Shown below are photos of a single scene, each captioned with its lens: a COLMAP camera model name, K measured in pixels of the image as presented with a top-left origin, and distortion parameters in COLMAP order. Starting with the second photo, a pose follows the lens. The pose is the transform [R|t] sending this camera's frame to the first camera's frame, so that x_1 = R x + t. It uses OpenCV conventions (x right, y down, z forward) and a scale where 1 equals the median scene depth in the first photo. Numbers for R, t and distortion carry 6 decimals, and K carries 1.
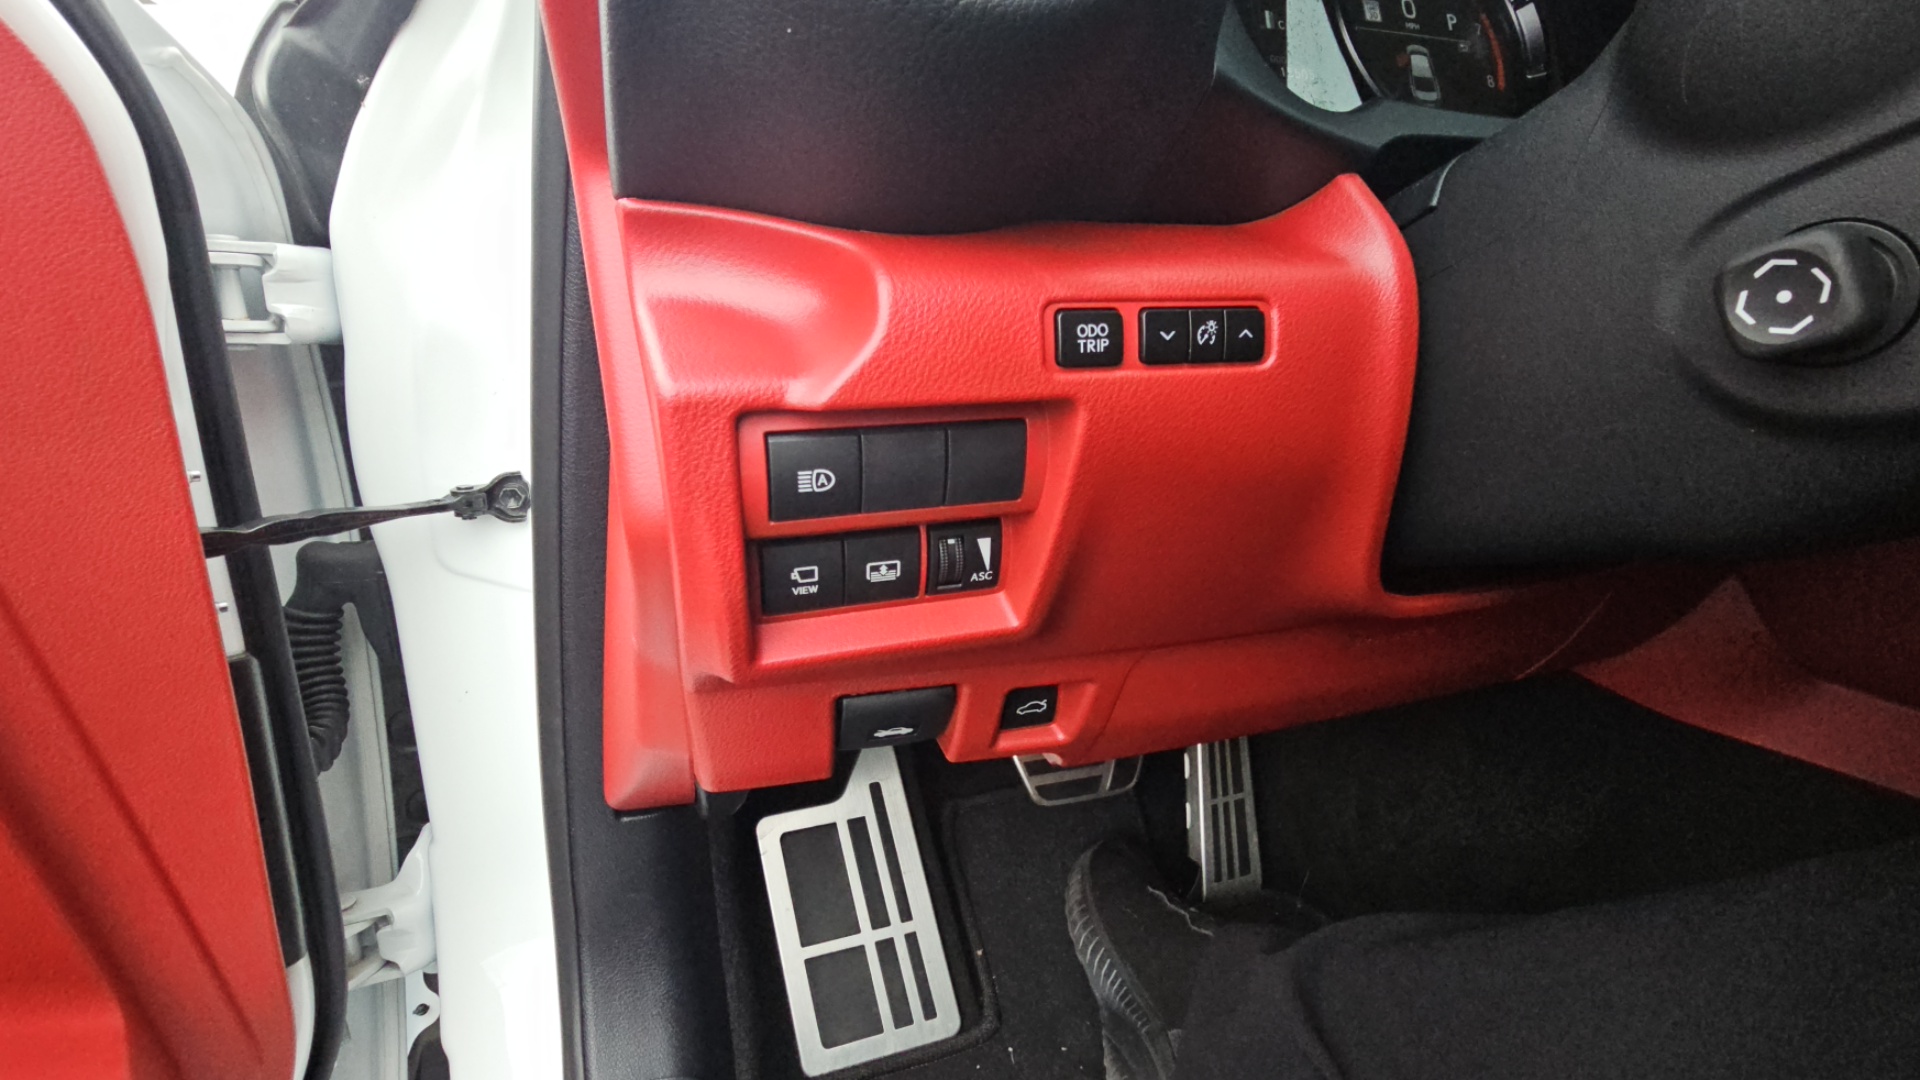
lens RADIAL K [[856.7, 0, 969.6], [0, 856.7, 531.5], [0, 0, 1]] dist [0.007264, -0.006662]
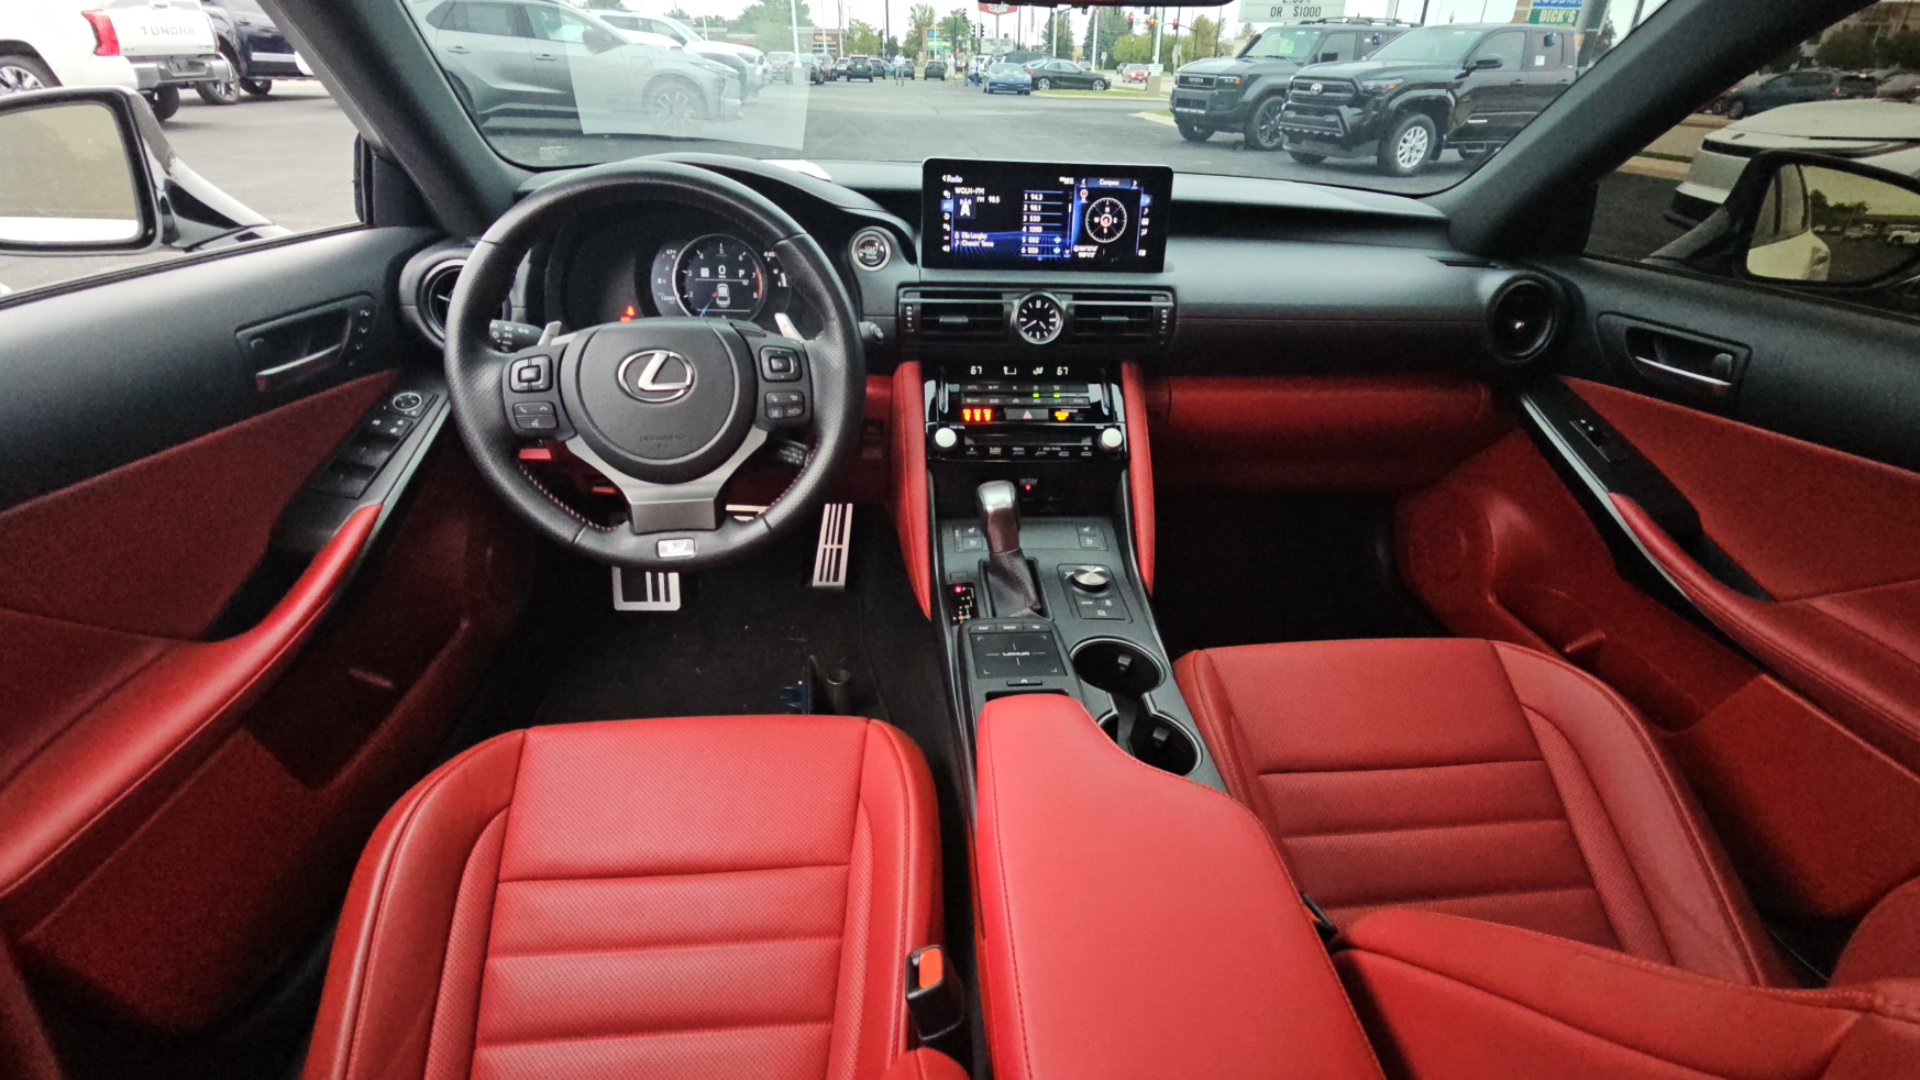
lens RADIAL K [[856.7, 0, 978.0], [0, 856.7, 544.4], [0, 0, 1]] dist [0.007264, -0.006662]
pose [[0.964813, 0.177307, -0.194162, 1.303765], [-0.121782, 0.955785, 0.267665, -0.373723], [0.233036, -0.234601, 0.943746, -1.121817]]
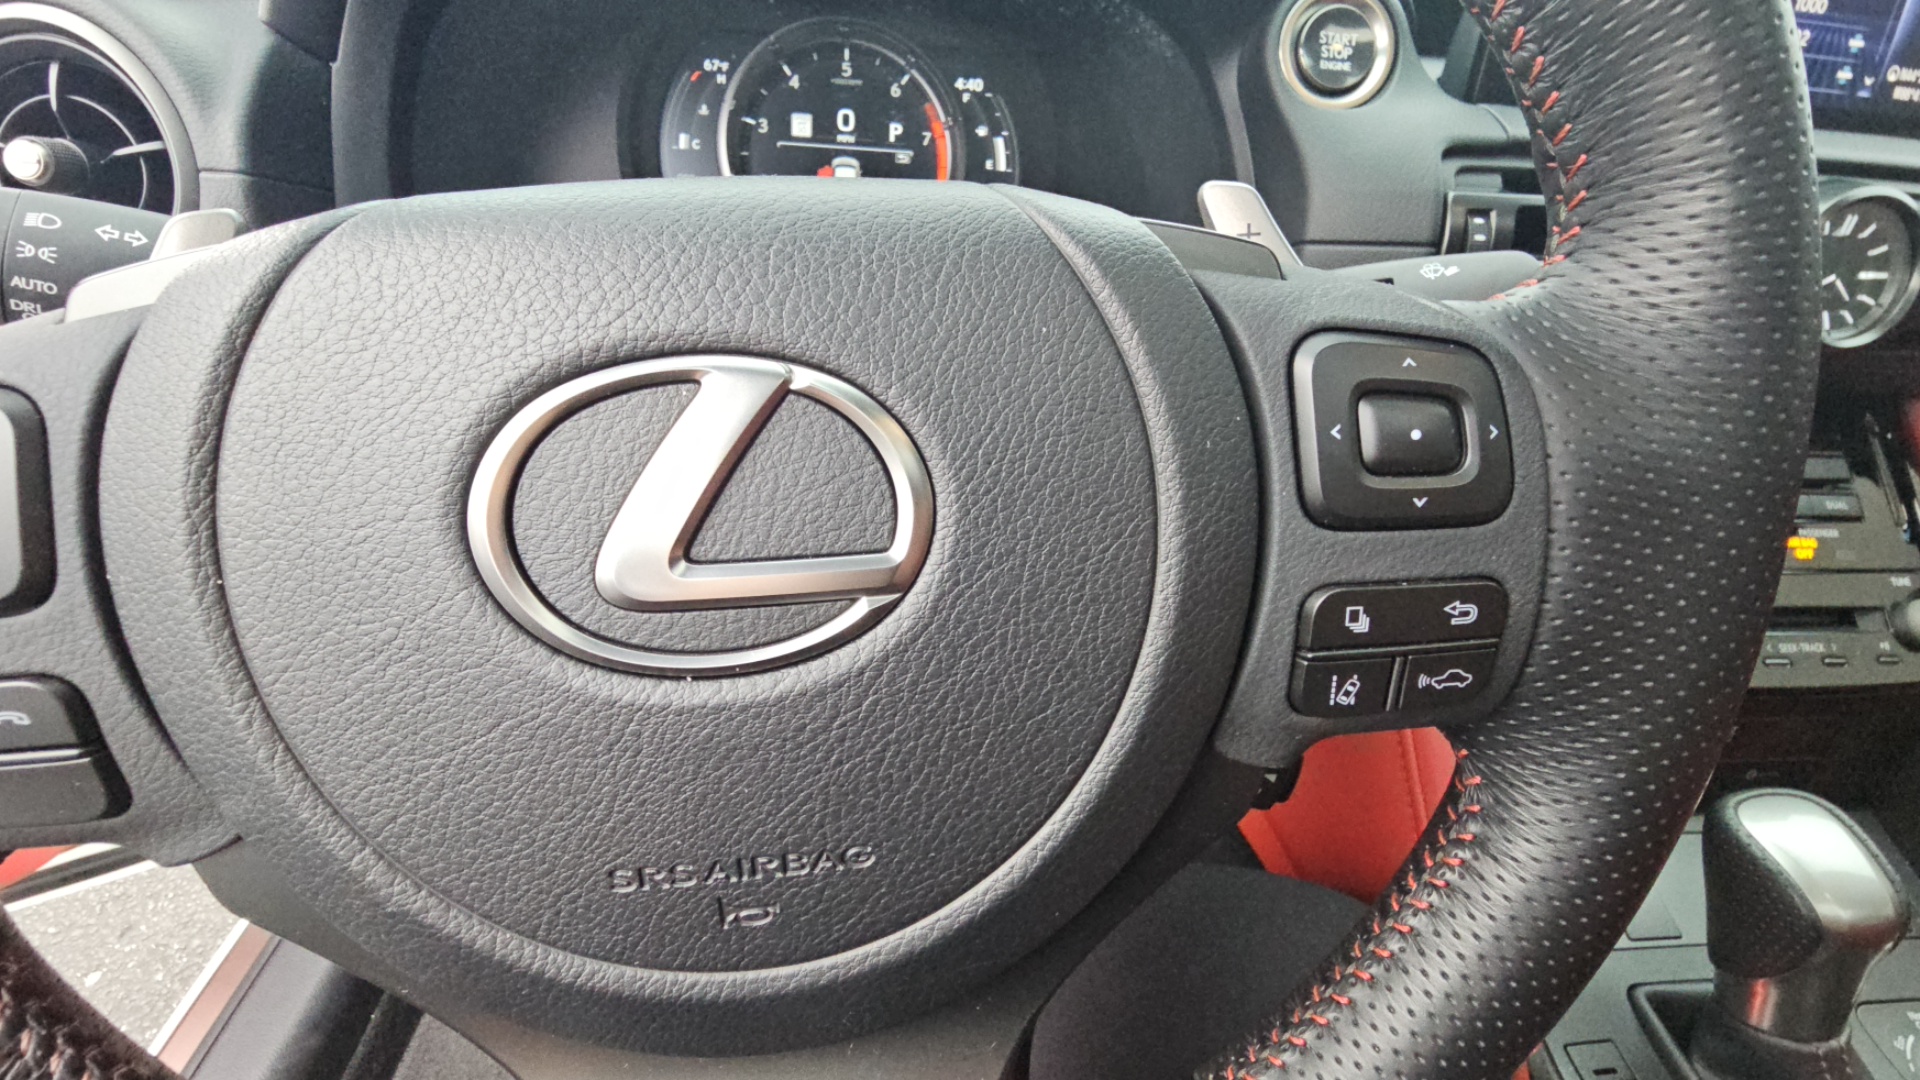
lens RADIAL K [[856.7, 0, 970.9], [0, 856.7, 539.6], [0, 0, 1]] dist [0.007264, -0.006662]
pose [[0.959965, 0.211865, -0.183252, 0.617038], [-0.151326, 0.942742, 0.297218, -0.277250], [0.235729, -0.257588, 0.937059, -0.107534]]
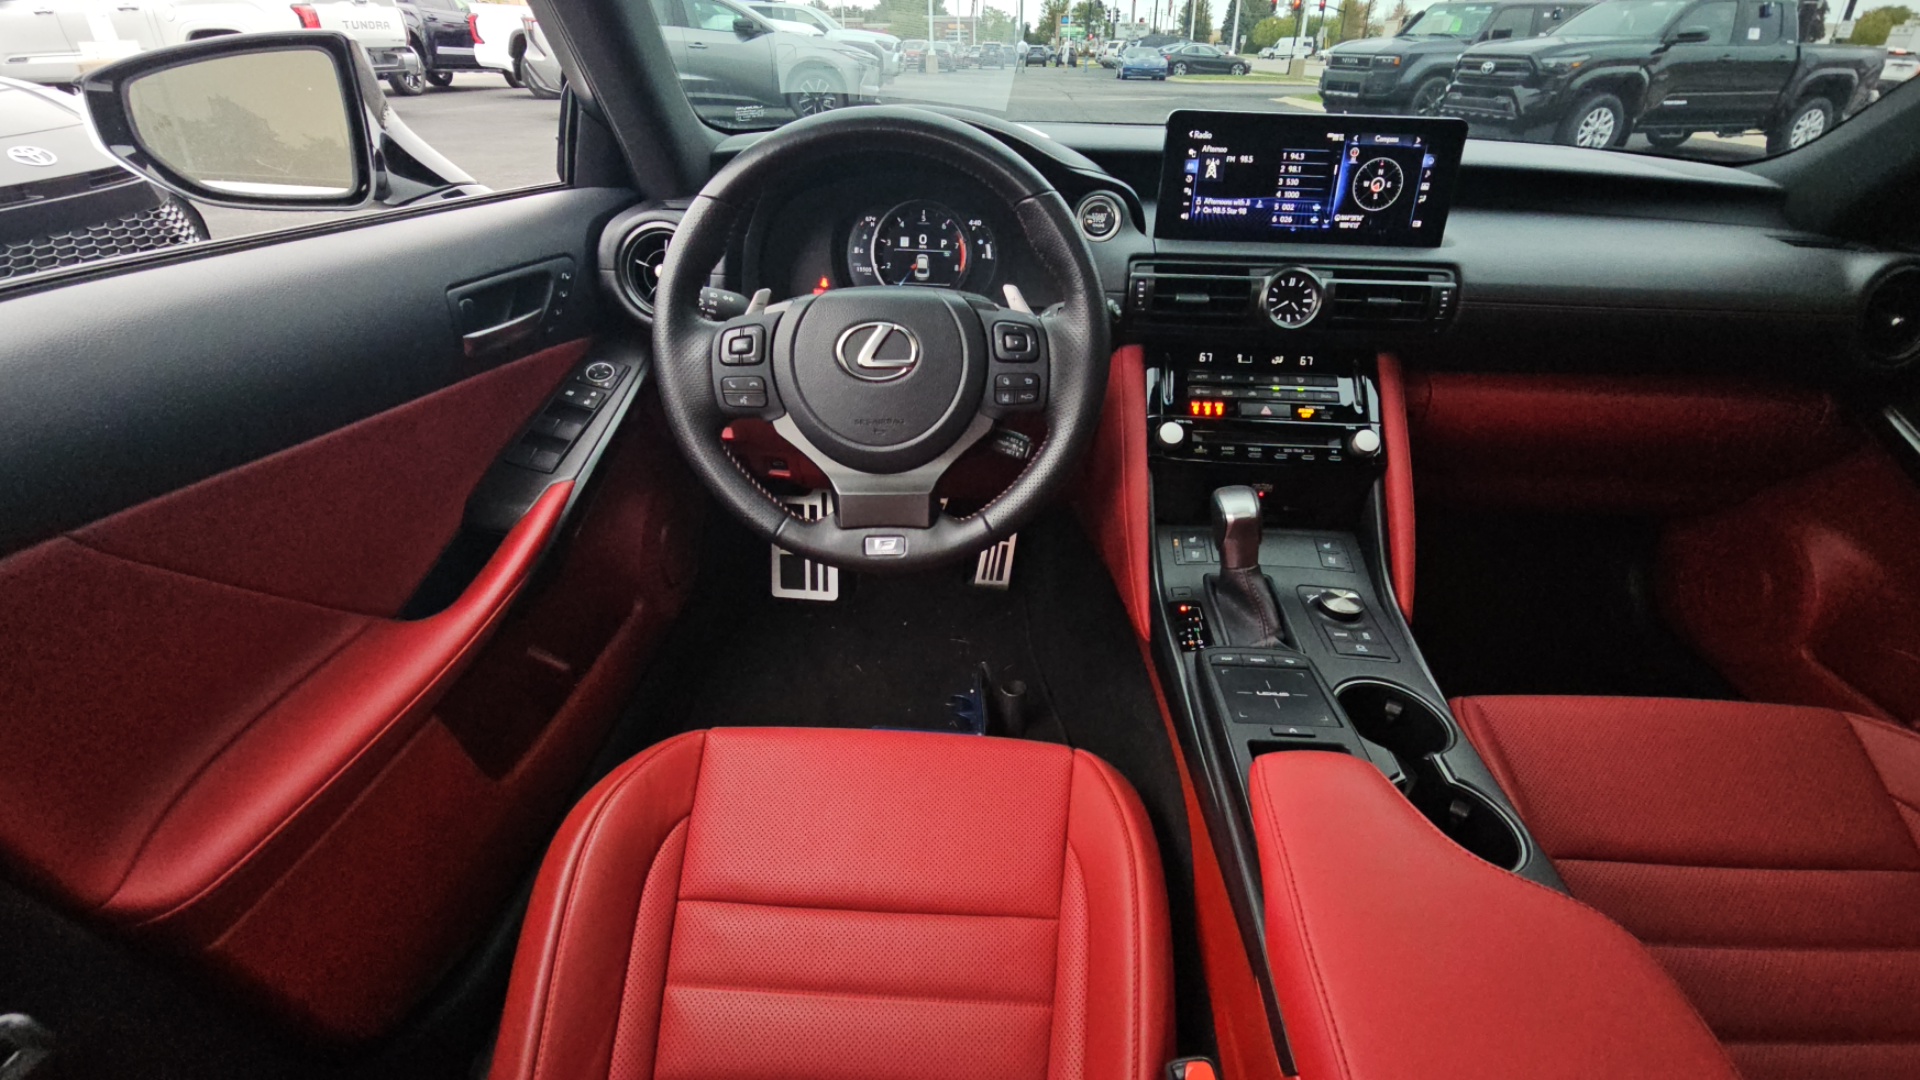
lens RADIAL K [[856.7, 0, 977.5], [0, 856.7, 543.6], [0, 0, 1]] dist [0.007264, -0.006662]
pose [[0.923004, 0.231712, -0.307204, 1.066977], [-0.139649, 0.945646, 0.293685, -0.321749], [0.358557, -0.228172, 0.905193, -0.995955]]
